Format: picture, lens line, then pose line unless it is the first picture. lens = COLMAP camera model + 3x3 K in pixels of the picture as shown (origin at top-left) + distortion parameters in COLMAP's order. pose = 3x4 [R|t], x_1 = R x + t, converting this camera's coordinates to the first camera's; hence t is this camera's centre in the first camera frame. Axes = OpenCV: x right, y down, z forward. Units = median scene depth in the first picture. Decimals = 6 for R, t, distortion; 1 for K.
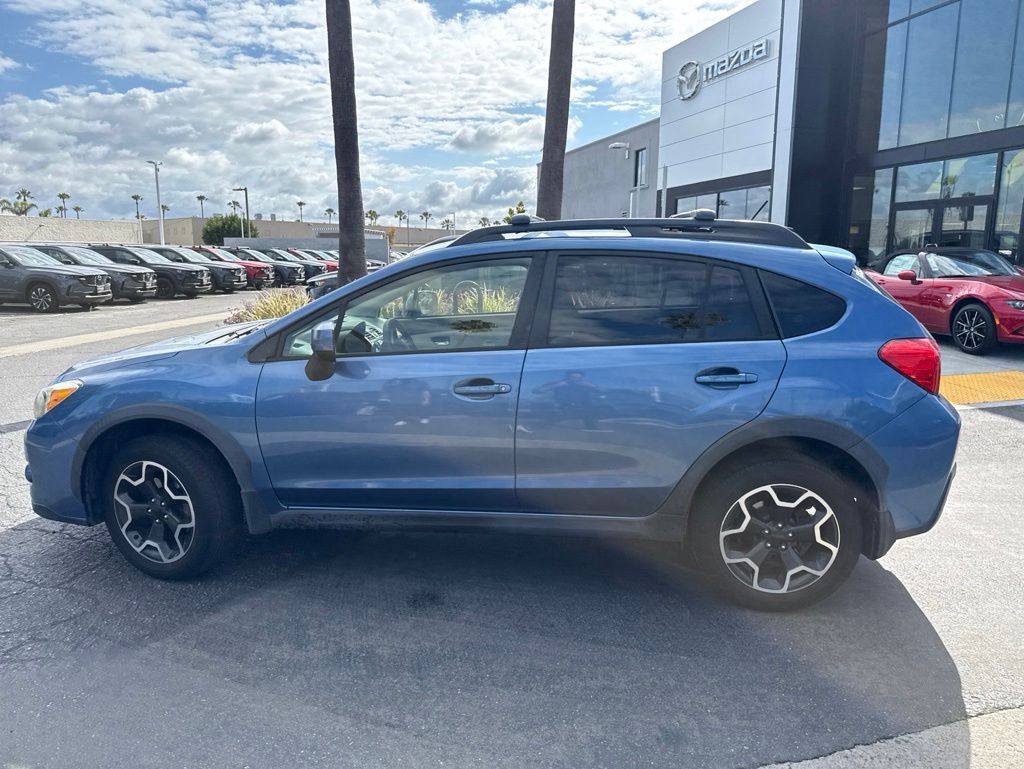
lens RADIAL K [[723.0, 0, 505.8], [0, 723.0, 393.9], [0, 0, 1]] dist [0.019742, -0.022896]
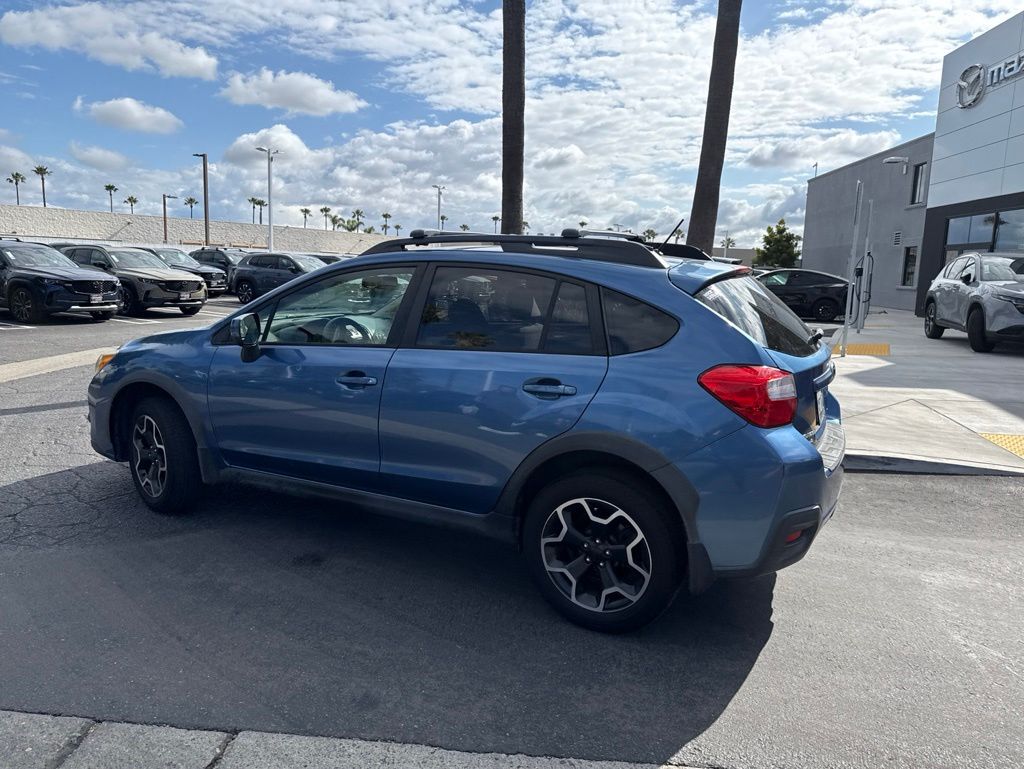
lens RADIAL K [[721.7, 0, 506.8], [0, 721.7, 382.8], [0, 0, 1]] dist [0.031504, -0.042295]
pose [[0.930005, 0.086121, -0.357314, 0.552443], [-0.100190, 0.994746, -0.021014, -0.002029], [0.353627, 0.055343, 0.933748, 0.019717]]
